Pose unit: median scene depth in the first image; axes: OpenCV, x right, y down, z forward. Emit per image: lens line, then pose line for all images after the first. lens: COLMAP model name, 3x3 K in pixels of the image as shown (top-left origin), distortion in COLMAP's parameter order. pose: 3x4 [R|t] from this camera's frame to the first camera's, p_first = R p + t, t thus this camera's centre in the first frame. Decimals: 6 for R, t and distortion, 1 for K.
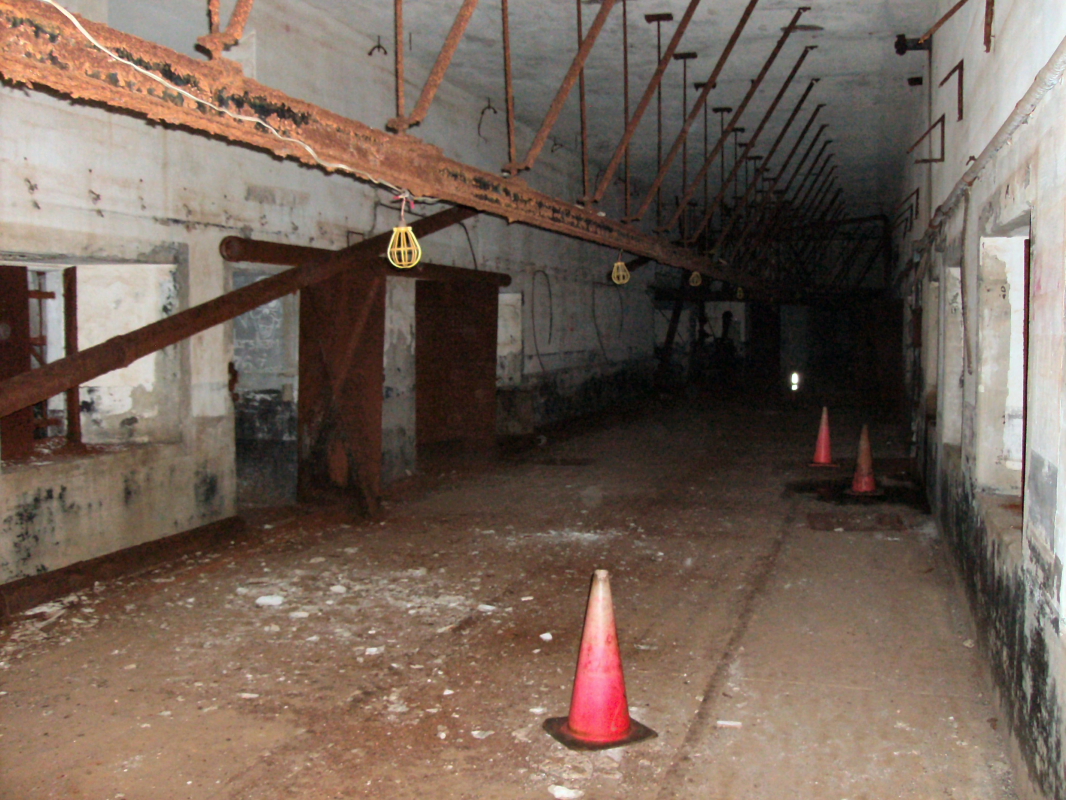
lens RADIAL K [[1141.3, 0, 533.0], [0, 1141.3, 400.0], [0, 0, 1]] dist [-0.134093, -0.002524]
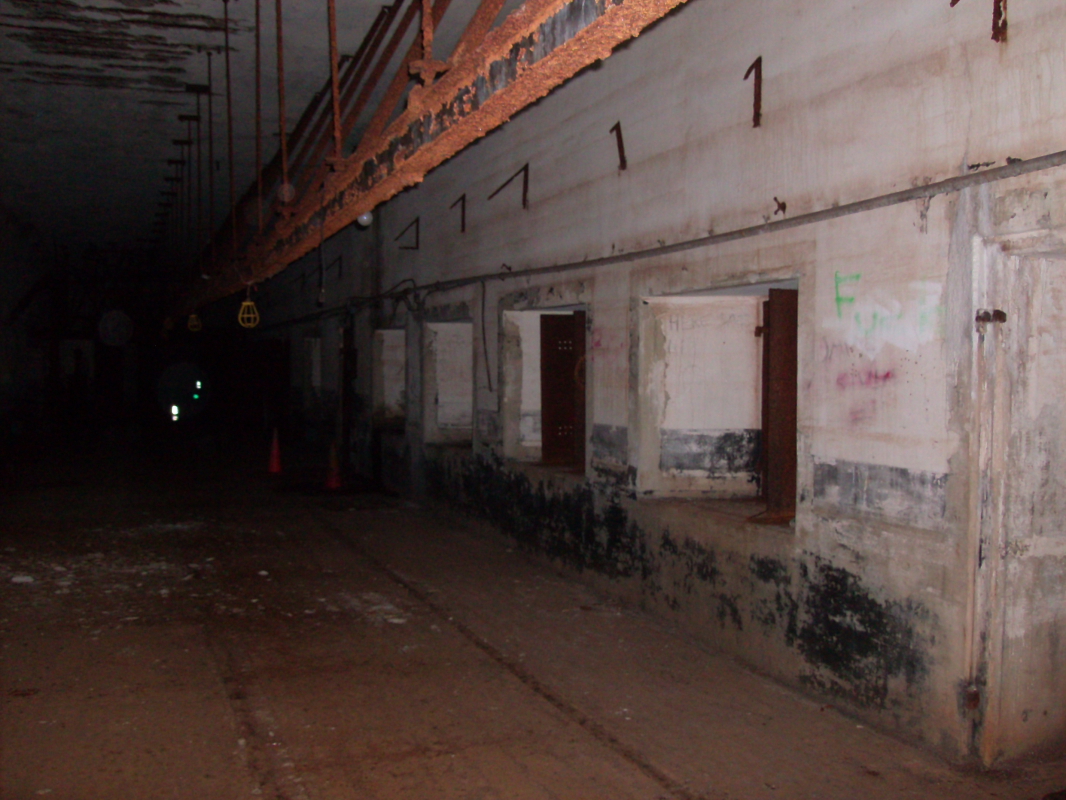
lens RADIAL K [[1125.5, 0, 533.0], [0, 1125.5, 400.0], [0, 0, 1]] dist [0.002407, 0.000938]
pose [[0.809952, -0.019131, 0.586185, -0.554175], [0.037595, 0.999106, -0.019338, 0.024181], [-0.585290, 0.037700, 0.809947, -0.399730]]
